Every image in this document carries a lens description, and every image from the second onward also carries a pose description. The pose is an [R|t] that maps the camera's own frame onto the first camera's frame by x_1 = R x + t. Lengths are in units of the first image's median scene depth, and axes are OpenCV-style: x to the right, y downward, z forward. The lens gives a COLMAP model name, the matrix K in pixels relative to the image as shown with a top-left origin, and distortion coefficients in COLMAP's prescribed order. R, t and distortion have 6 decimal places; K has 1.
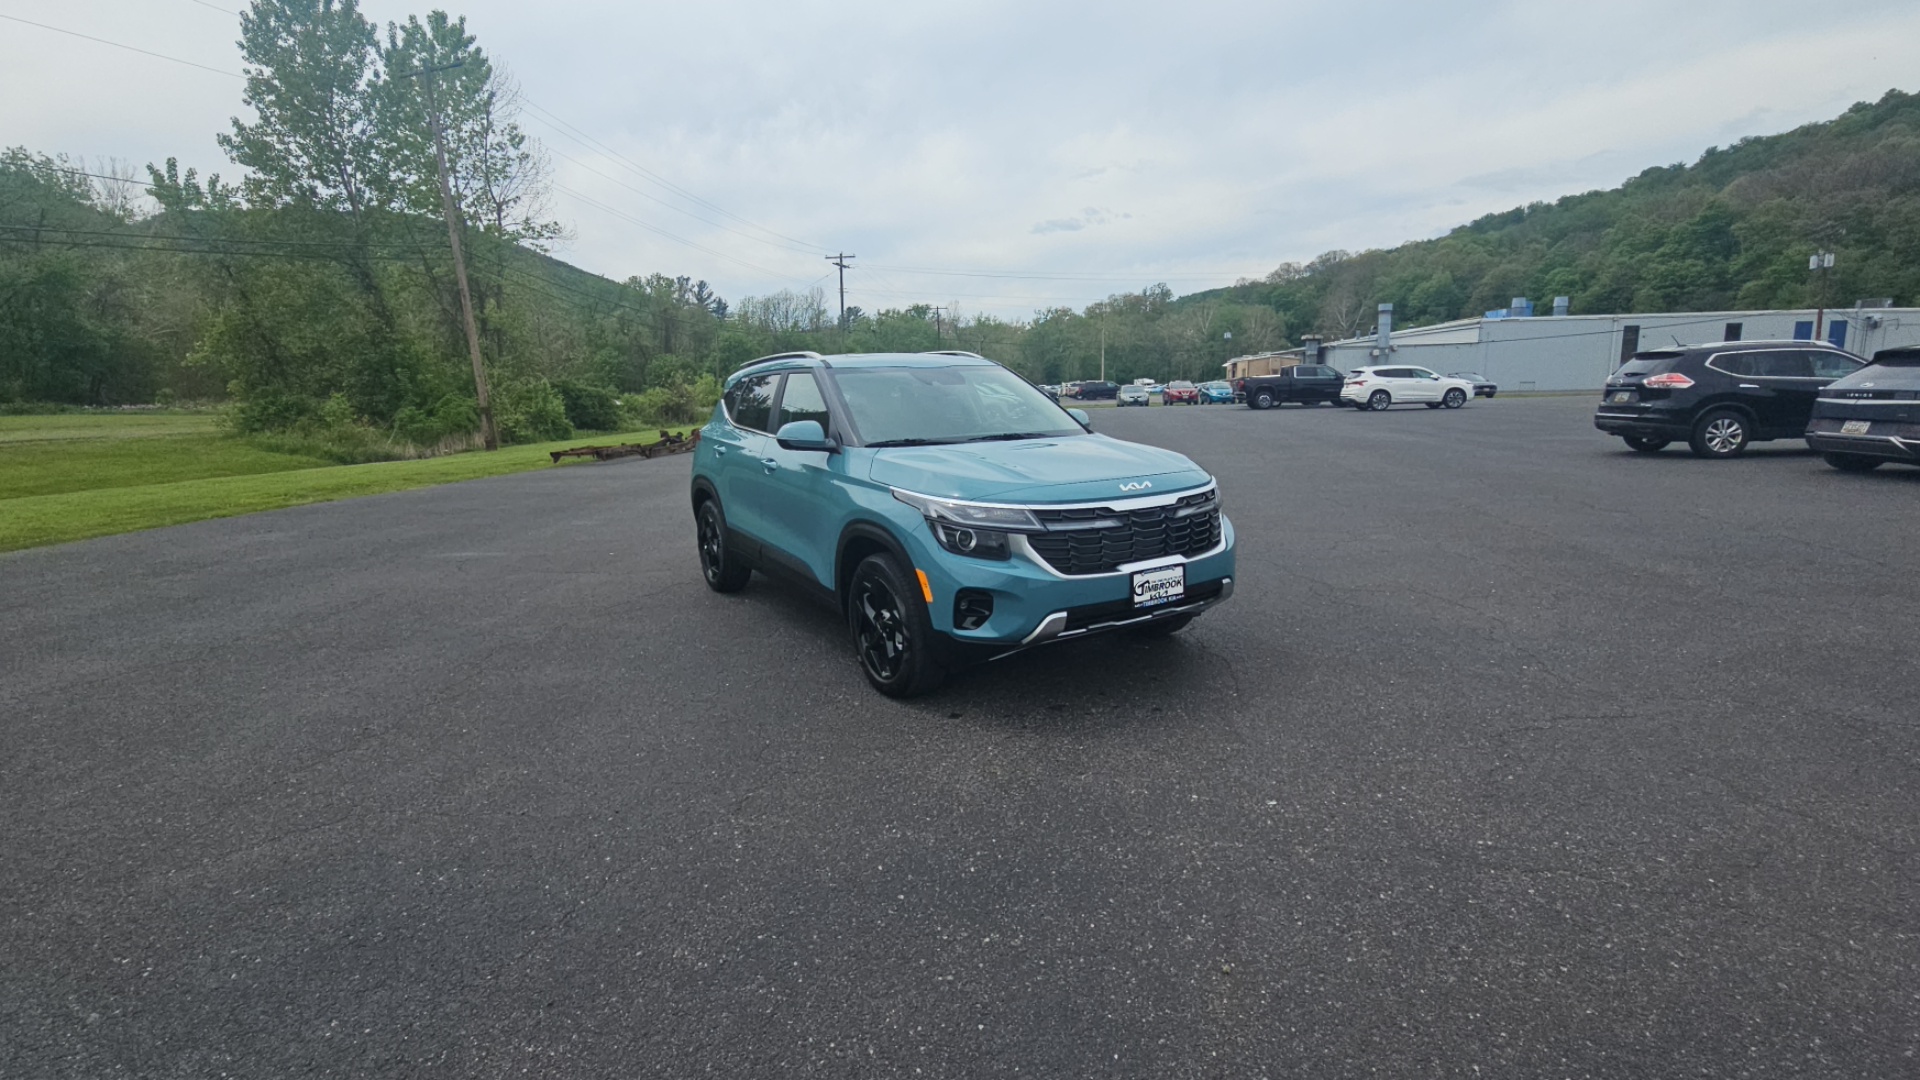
lens RADIAL K [[860.8, 0, 953.4], [0, 860.8, 541.4], [0, 0, 1]] dist [0.010308, -0.007271]
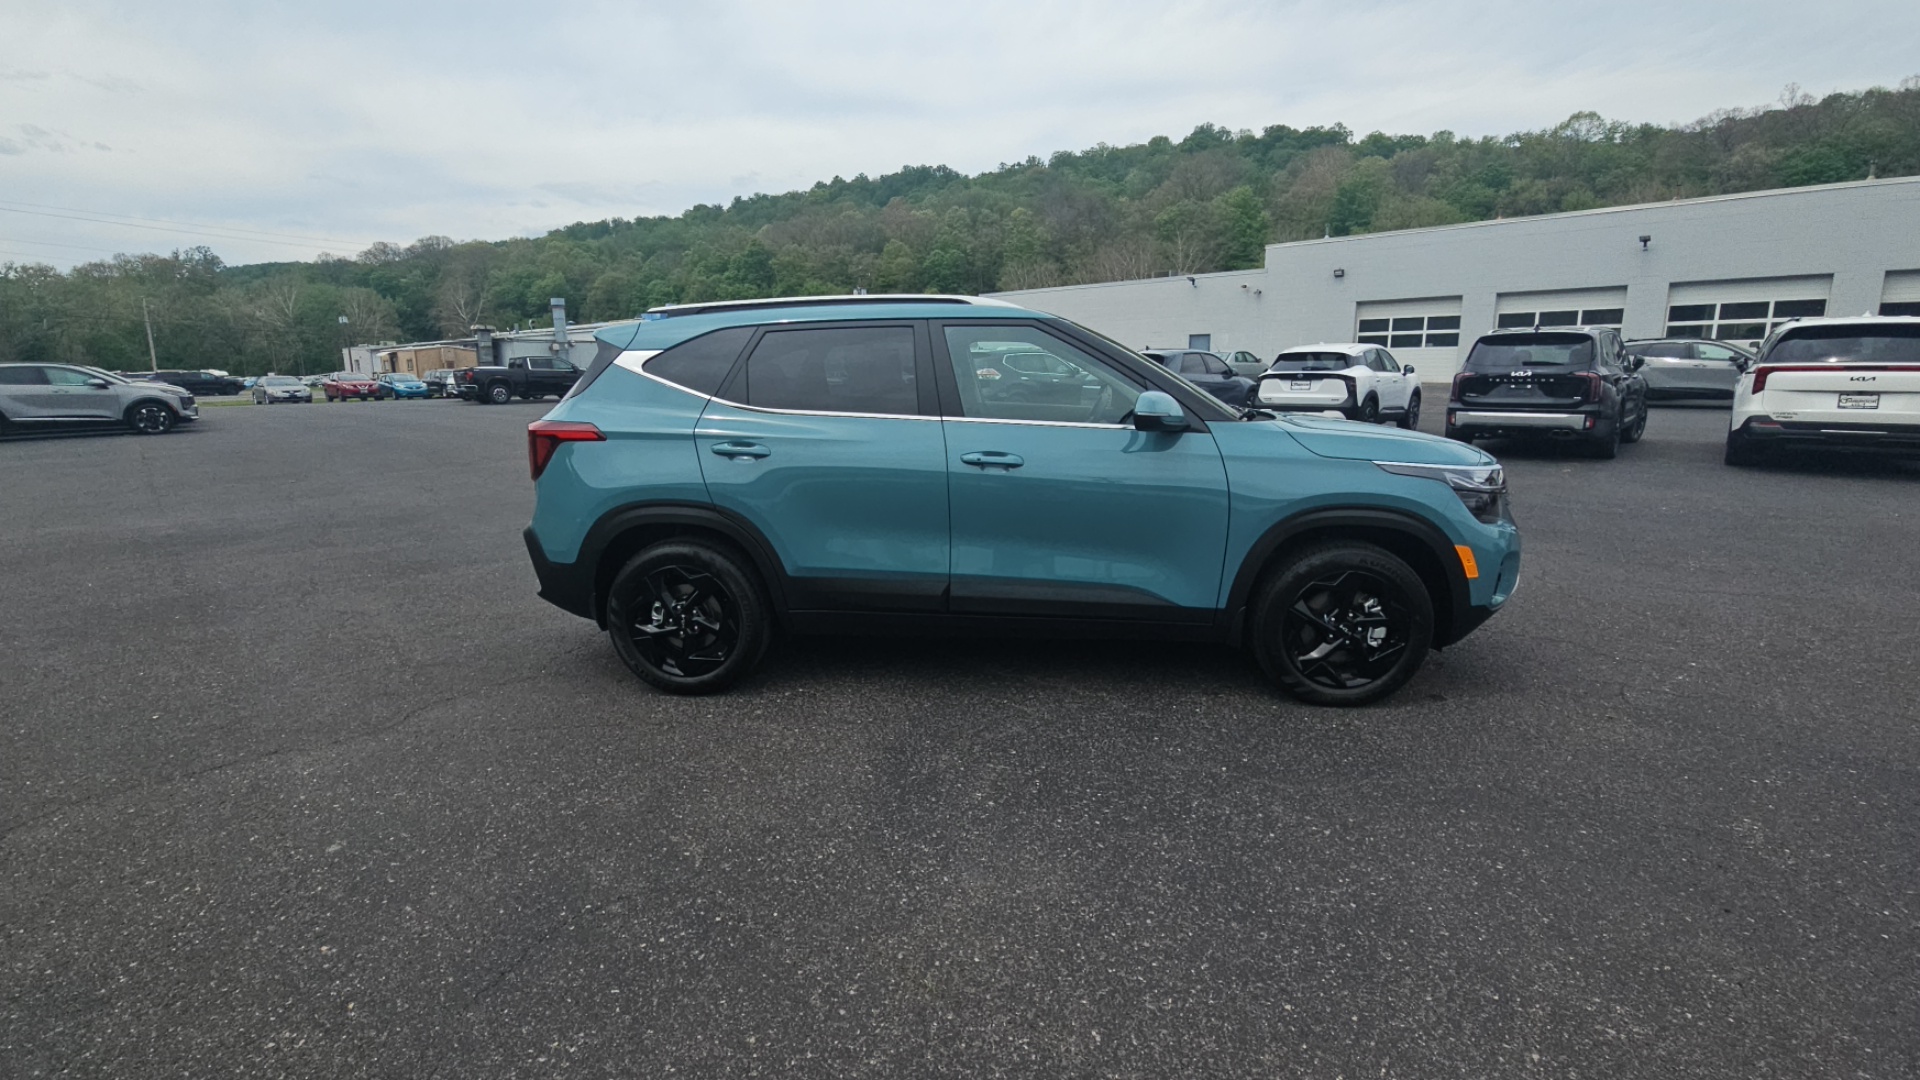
lens RADIAL K [[860.8, 0, 955.9], [0, 860.8, 544.7], [0, 0, 1]] dist [0.010308, -0.007271]
pose [[0.592016, -0.141975, 0.793322, -0.071835], [0.135992, 0.987844, 0.075302, -0.007054], [-0.794369, 0.063306, 0.604127, 0.056564]]
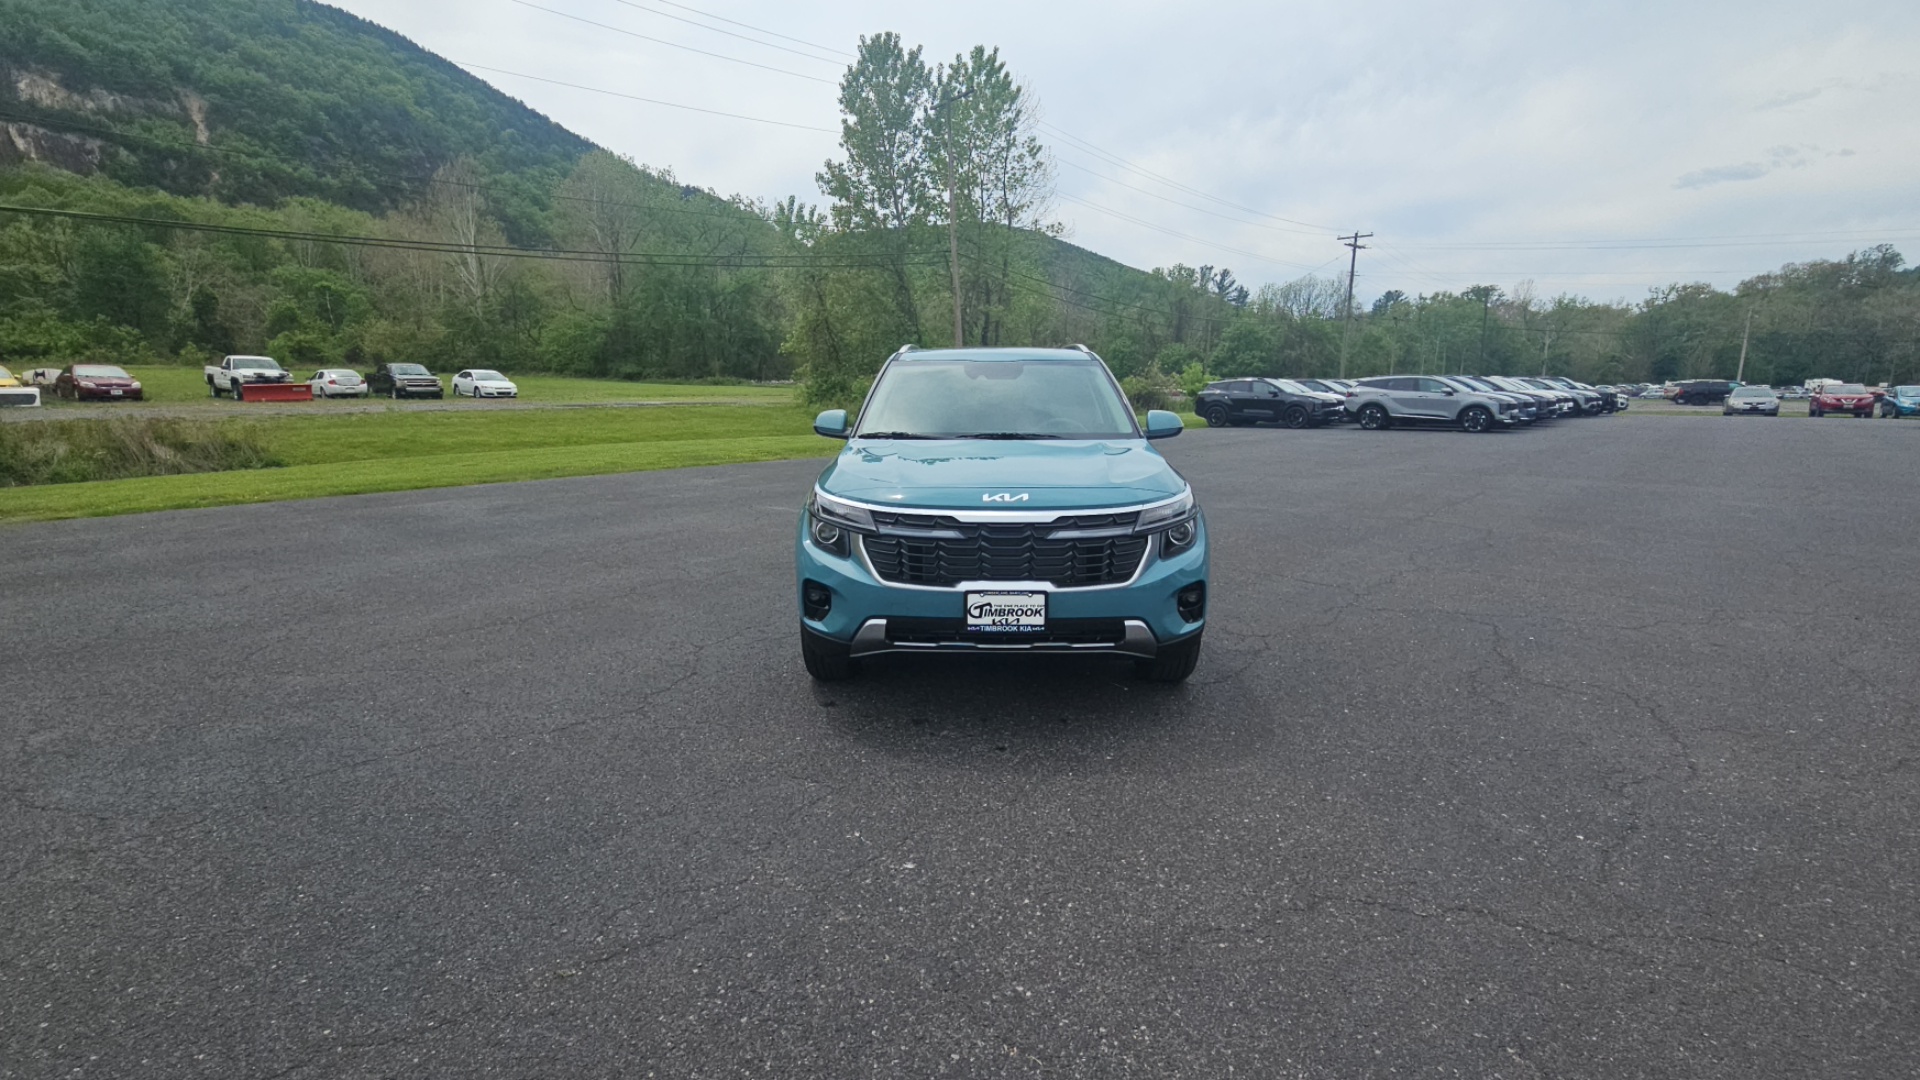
lens RADIAL K [[860.8, 0, 955.3], [0, 860.8, 538.1], [0, 0, 1]] dist [0.010308, -0.007271]
pose [[0.838383, 0.122424, -0.531156, 0.044142], [-0.117991, 0.992108, 0.042428, -0.003678], [0.532158, 0.027101, 0.846211, 0.014751]]
